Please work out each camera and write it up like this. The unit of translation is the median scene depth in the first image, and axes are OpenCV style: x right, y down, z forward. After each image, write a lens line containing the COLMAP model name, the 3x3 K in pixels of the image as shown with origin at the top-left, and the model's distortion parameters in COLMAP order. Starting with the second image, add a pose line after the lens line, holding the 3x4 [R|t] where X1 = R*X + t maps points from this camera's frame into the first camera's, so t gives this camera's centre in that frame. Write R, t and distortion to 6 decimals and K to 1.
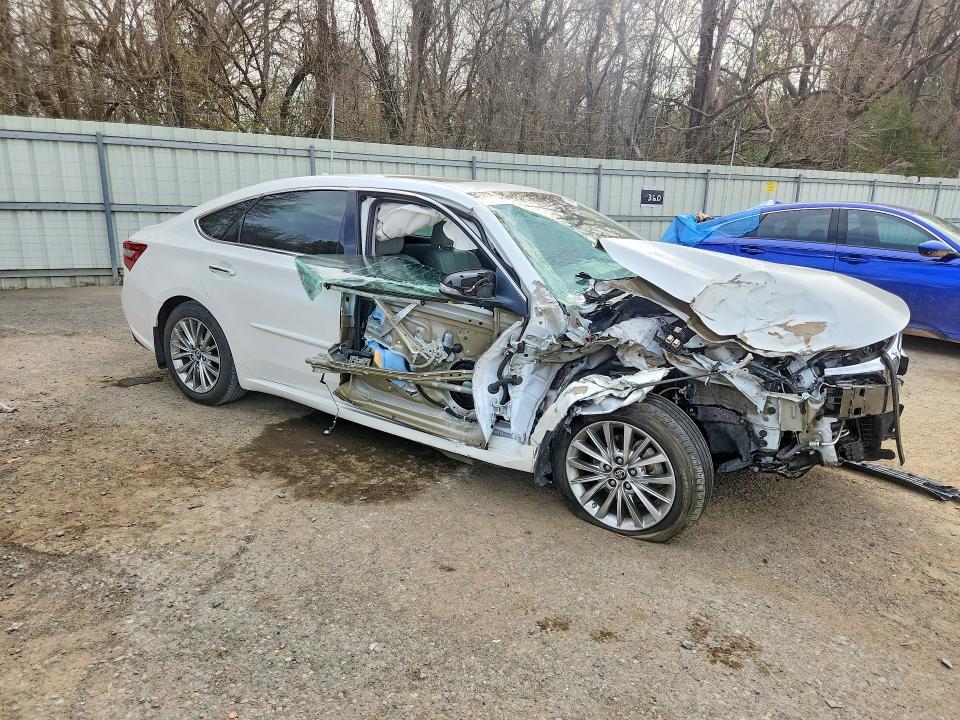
lens RADIAL K [[623.3, 0, 478.5], [0, 623.3, 359.4], [0, 0, 1]] dist [0.030759, -0.001021]
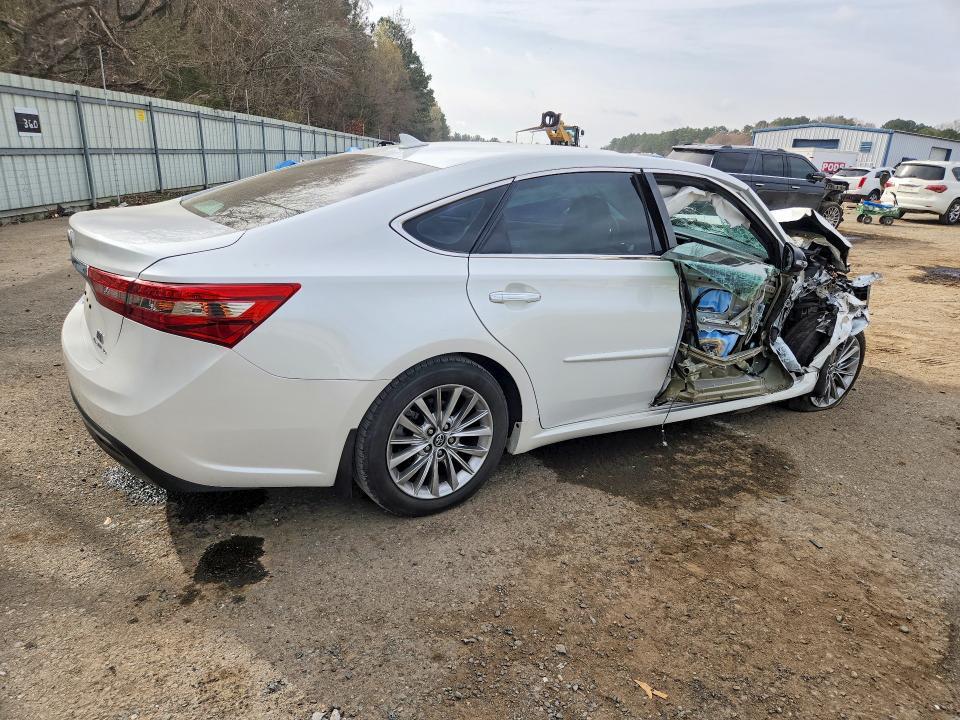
lens RADIAL K [[629.4, 0, 478.0], [0, 629.4, 359.3], [0, 0, 1]] dist [0.004726, 0.002204]
pose [[0.481965, -0.285189, 0.828478, -0.188707], [0.189022, 0.957124, 0.219511, -0.043811], [-0.855558, 0.050804, 0.515207, 0.128662]]
